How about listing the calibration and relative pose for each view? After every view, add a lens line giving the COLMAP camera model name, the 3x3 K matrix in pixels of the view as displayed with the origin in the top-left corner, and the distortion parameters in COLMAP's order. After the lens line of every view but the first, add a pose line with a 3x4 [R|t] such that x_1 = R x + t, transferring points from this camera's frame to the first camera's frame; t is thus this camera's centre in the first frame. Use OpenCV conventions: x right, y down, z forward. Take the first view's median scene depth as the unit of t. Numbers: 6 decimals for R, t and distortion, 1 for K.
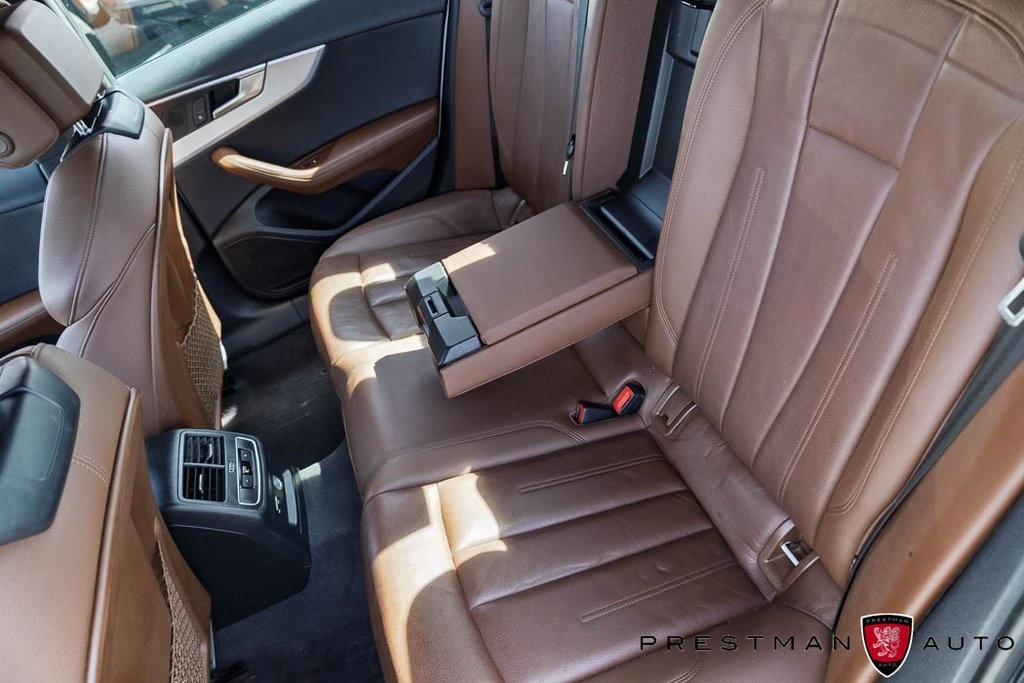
lens RADIAL K [[667.7, 0, 516.2], [0, 667.7, 341.4], [0, 0, 1]] dist [0.005234, -0.001602]
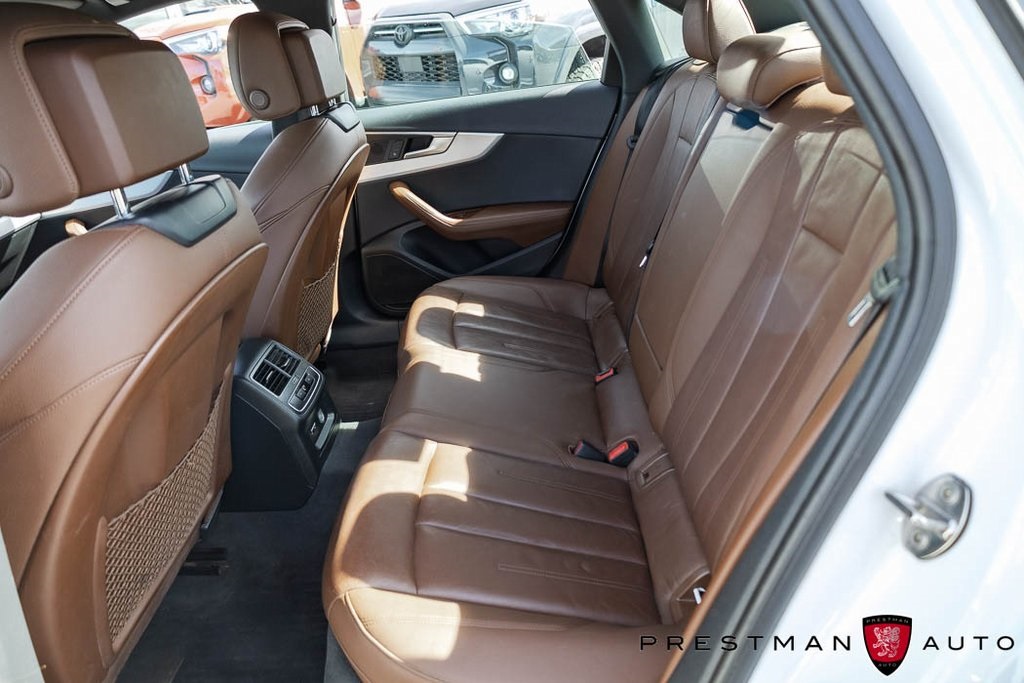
lens RADIAL K [[667.7, 0, 516.2], [0, 667.7, 341.4], [0, 0, 1]] dist [0.005234, -0.001602]
pose [[0.917351, 0.341164, -0.205118, 0.155287], [-0.381720, 0.900081, -0.210104, 0.202929], [0.112942, 0.271037, 0.955920, -0.131093]]
